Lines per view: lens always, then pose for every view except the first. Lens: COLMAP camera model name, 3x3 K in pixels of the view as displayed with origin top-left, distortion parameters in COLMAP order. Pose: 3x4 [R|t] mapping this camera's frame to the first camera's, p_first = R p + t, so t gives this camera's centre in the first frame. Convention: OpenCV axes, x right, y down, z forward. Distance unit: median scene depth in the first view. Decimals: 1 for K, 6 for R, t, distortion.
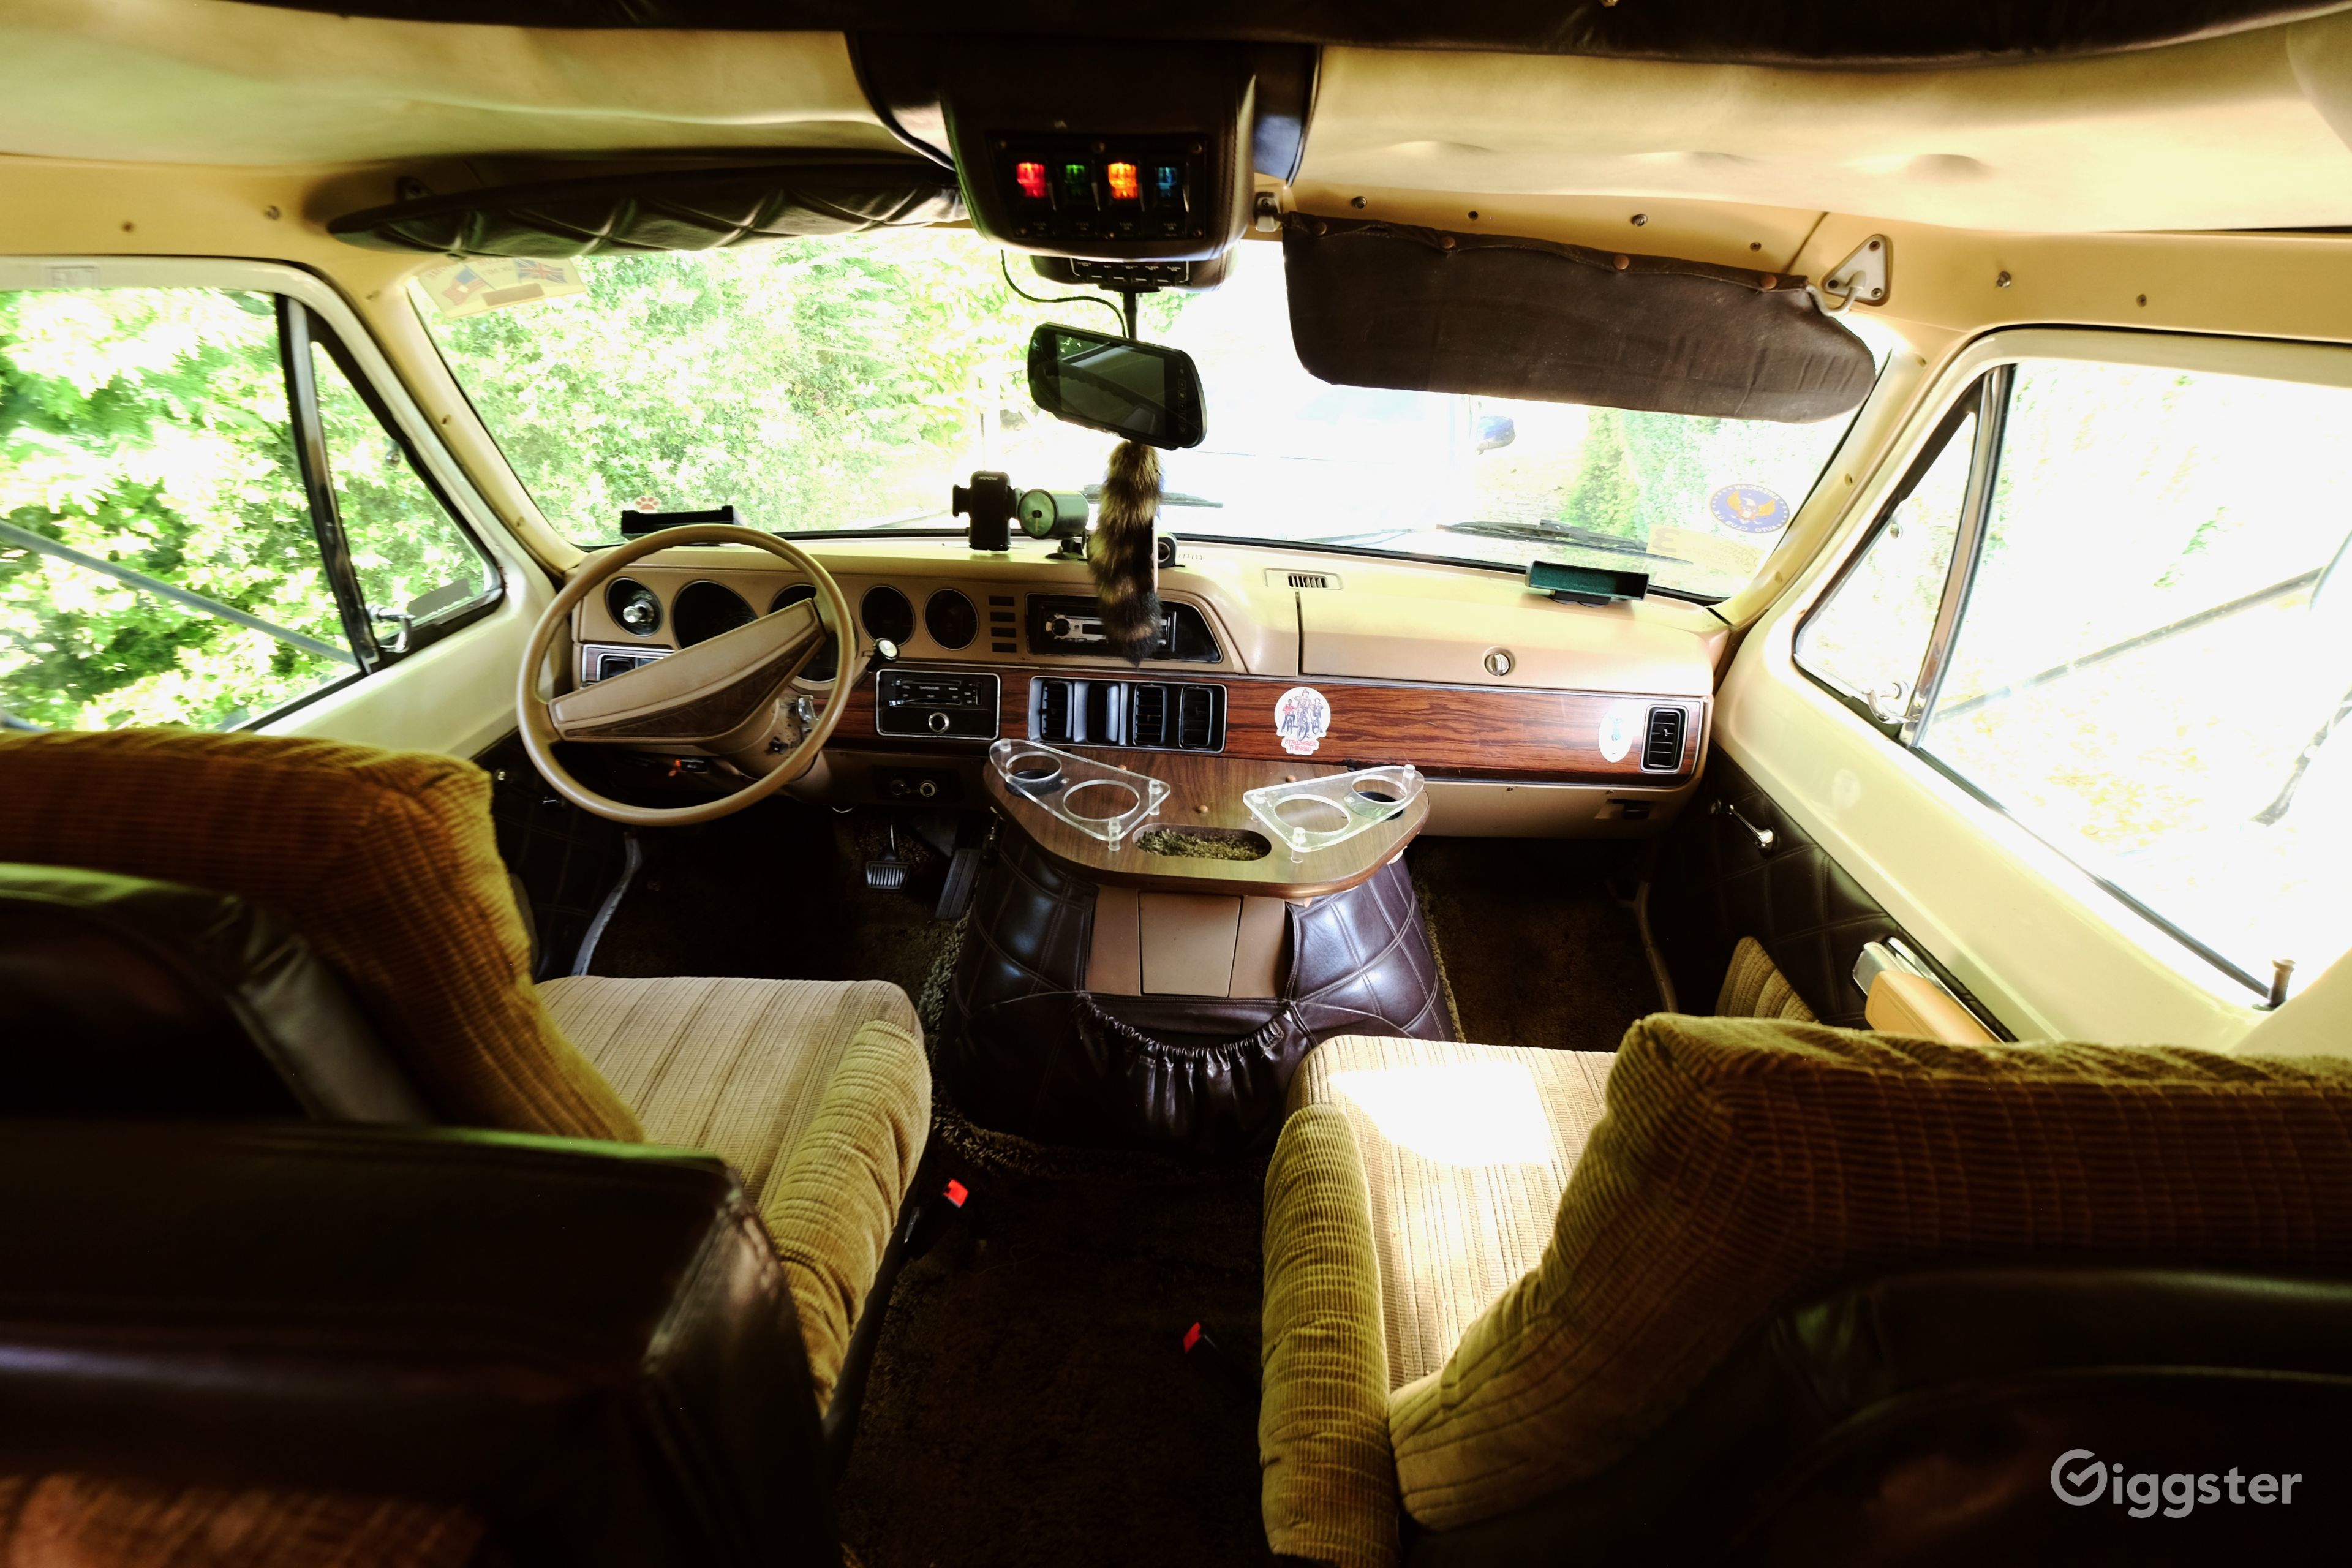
lens RADIAL K [[1013.6, 0, 1176.0], [0, 1013.6, 784.0], [0, 0, 1]] dist [0.002128, 0.000125]
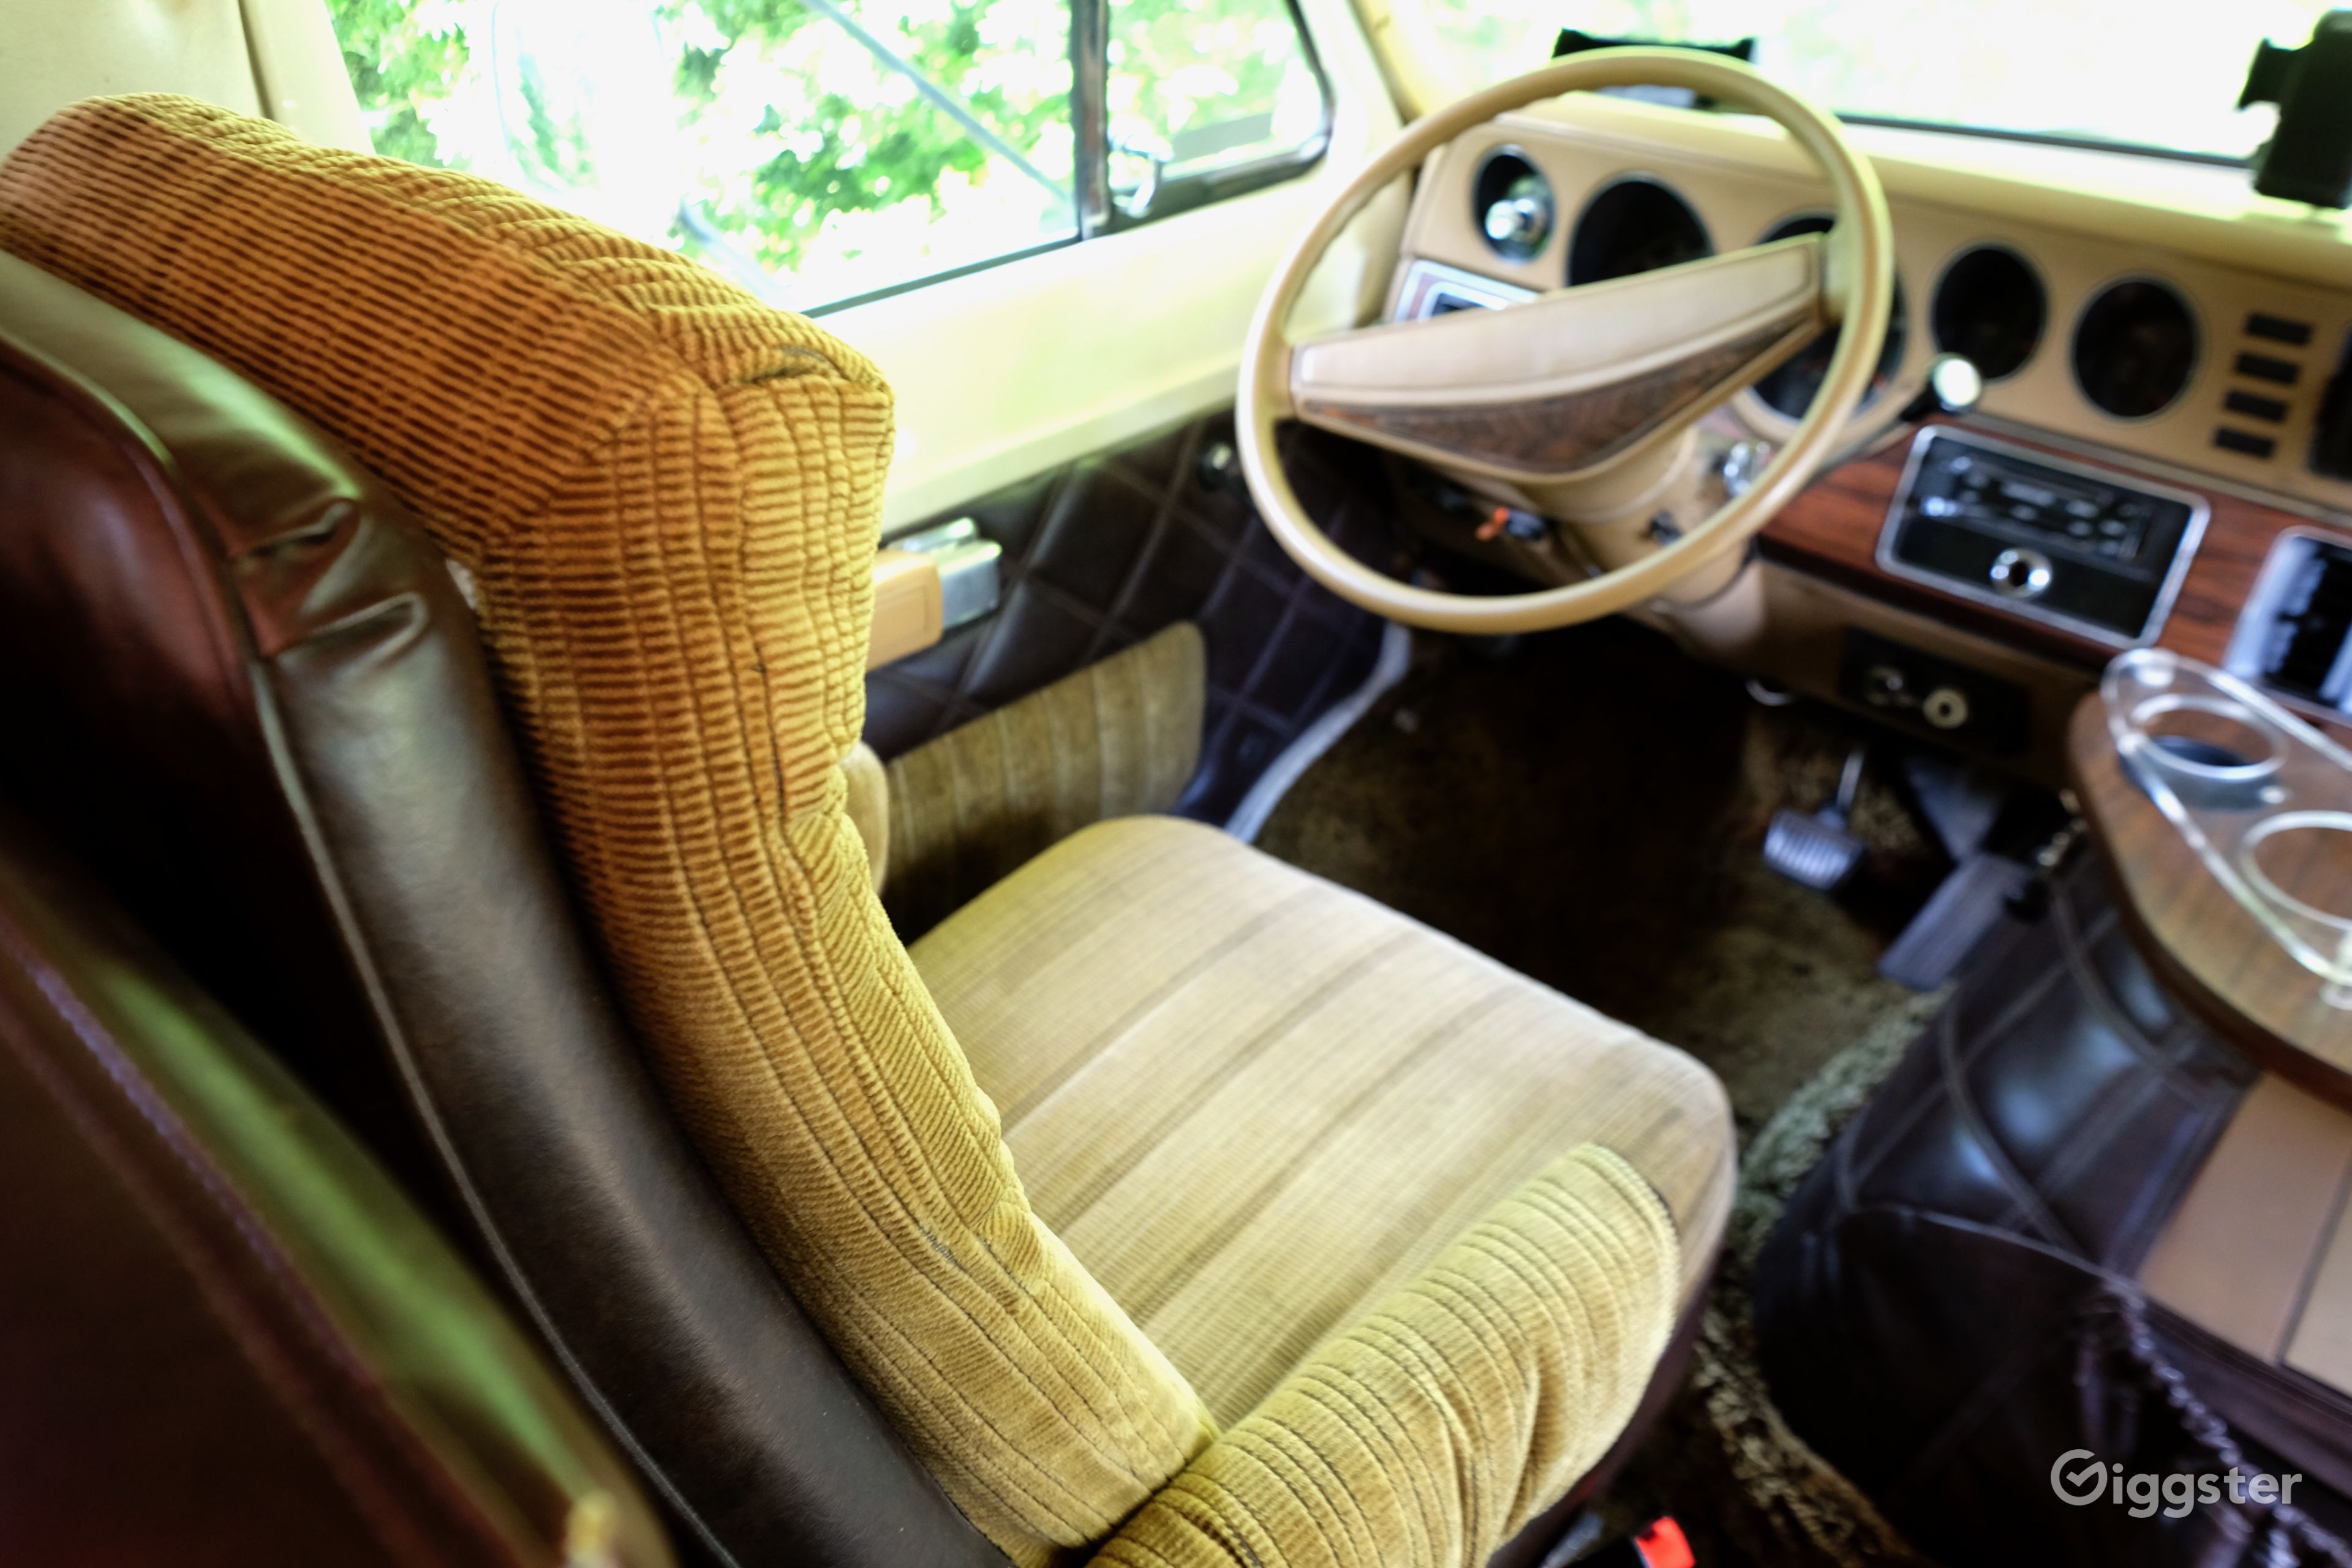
lens RADIAL K [[1853.5, 0, 1167.3], [0, 1853.5, 768.3], [0, 0, 1]] dist [-0.004639, 0.004963]
pose [[0.735987, 0.330641, -0.590762, -0.001589], [-0.288189, 0.942625, 0.168540, -0.010123], [0.612593, 0.046208, 0.789047, 0.143497]]
